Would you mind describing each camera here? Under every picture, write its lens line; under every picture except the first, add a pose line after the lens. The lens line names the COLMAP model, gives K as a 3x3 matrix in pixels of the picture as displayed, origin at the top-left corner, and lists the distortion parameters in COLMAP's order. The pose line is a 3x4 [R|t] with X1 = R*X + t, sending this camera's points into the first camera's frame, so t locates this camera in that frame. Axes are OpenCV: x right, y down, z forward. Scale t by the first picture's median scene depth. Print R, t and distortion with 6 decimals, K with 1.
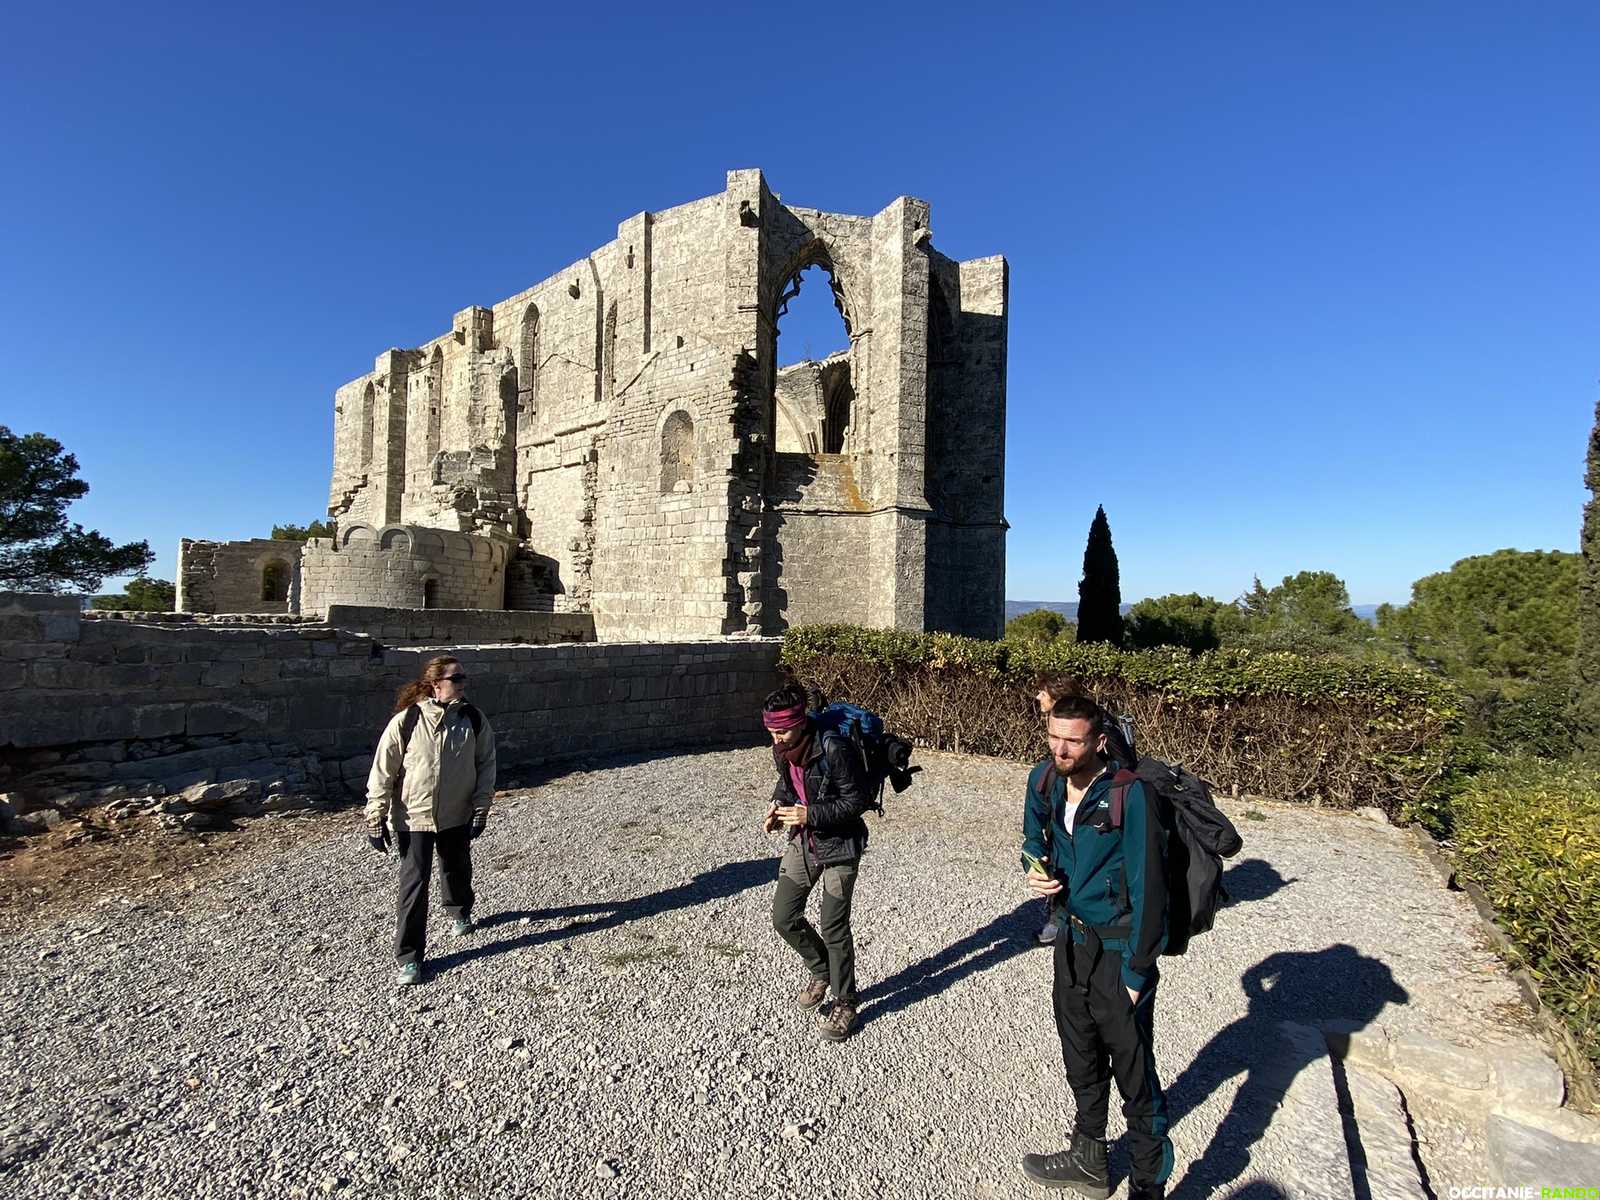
lens RADIAL K [[759.6, 0, 802.0], [0, 759.6, 609.8], [0, 0, 1]] dist [0.019880, -0.000128]
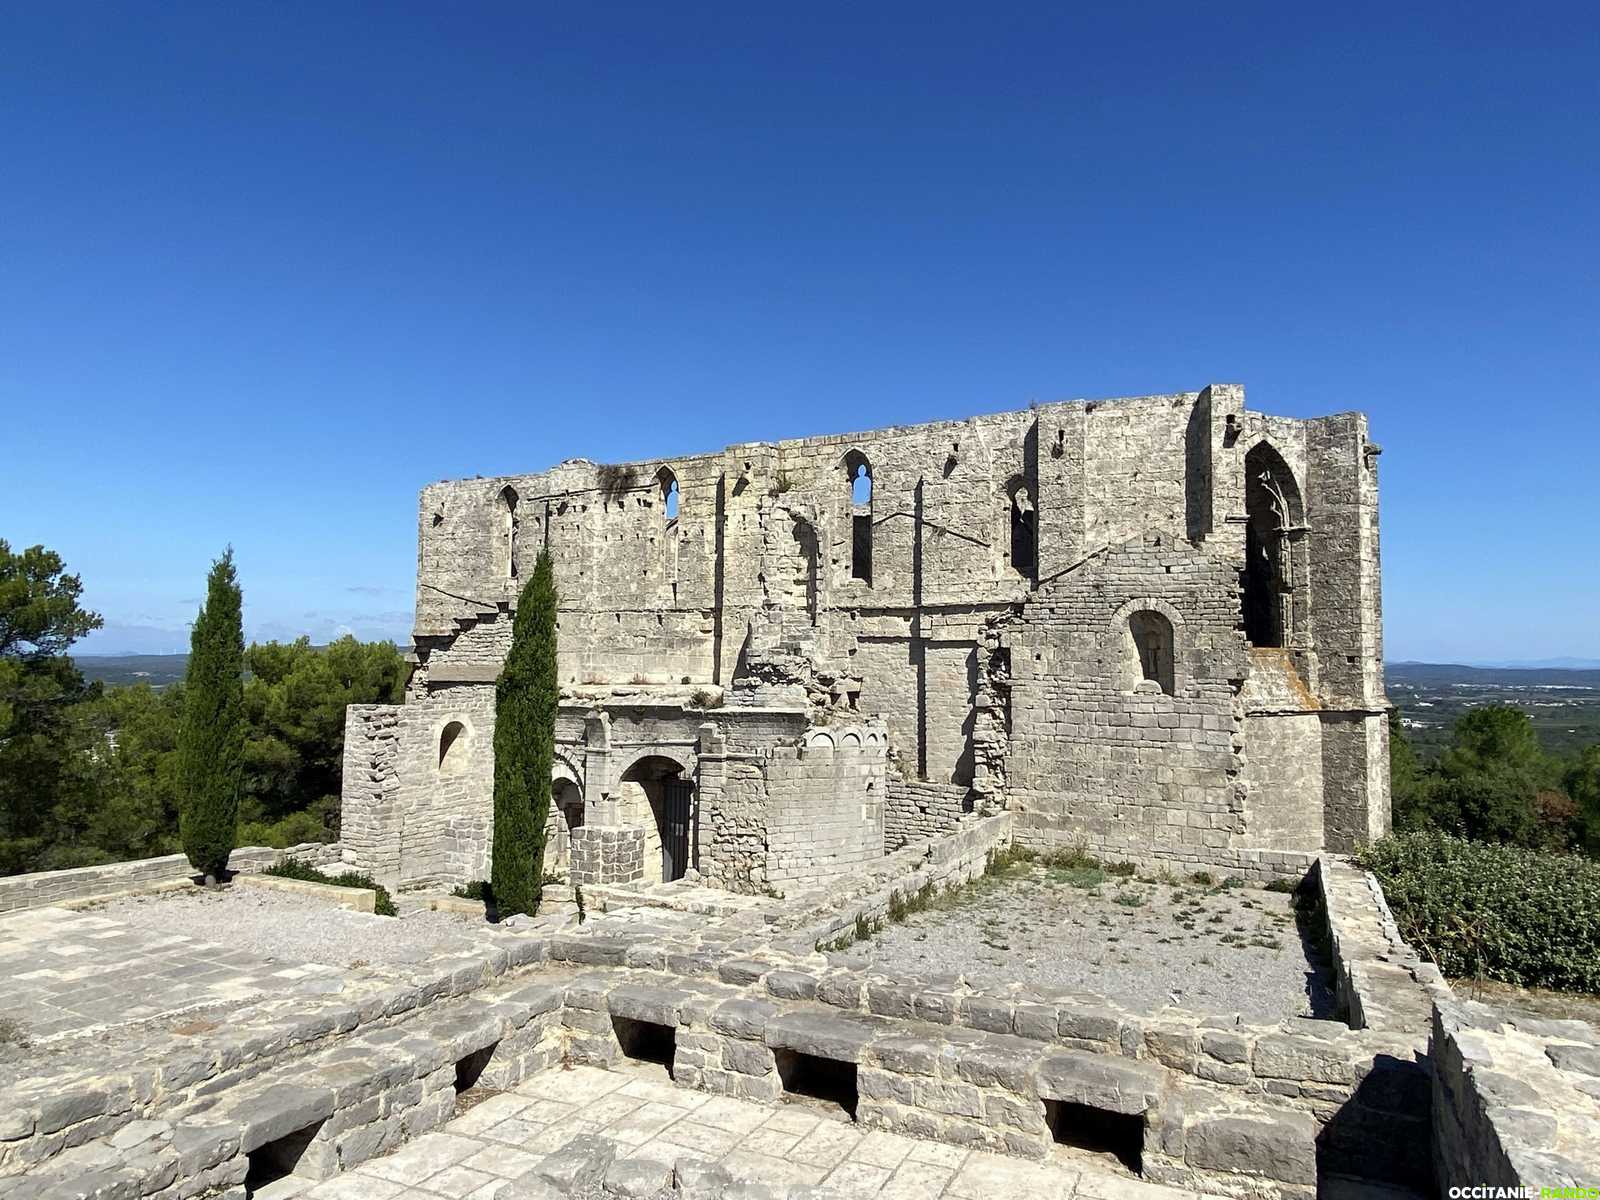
lens RADIAL K [[974.0, 0, 816.6], [0, 974.0, 596.2], [0, 0, 1]] dist [0.070782, -0.001247]
pose [[0.975396, 0.006404, 0.220368, -0.824446], [0.008521, 0.997736, -0.066711, -0.191422], [-0.220297, 0.066948, 0.973133, -0.133738]]
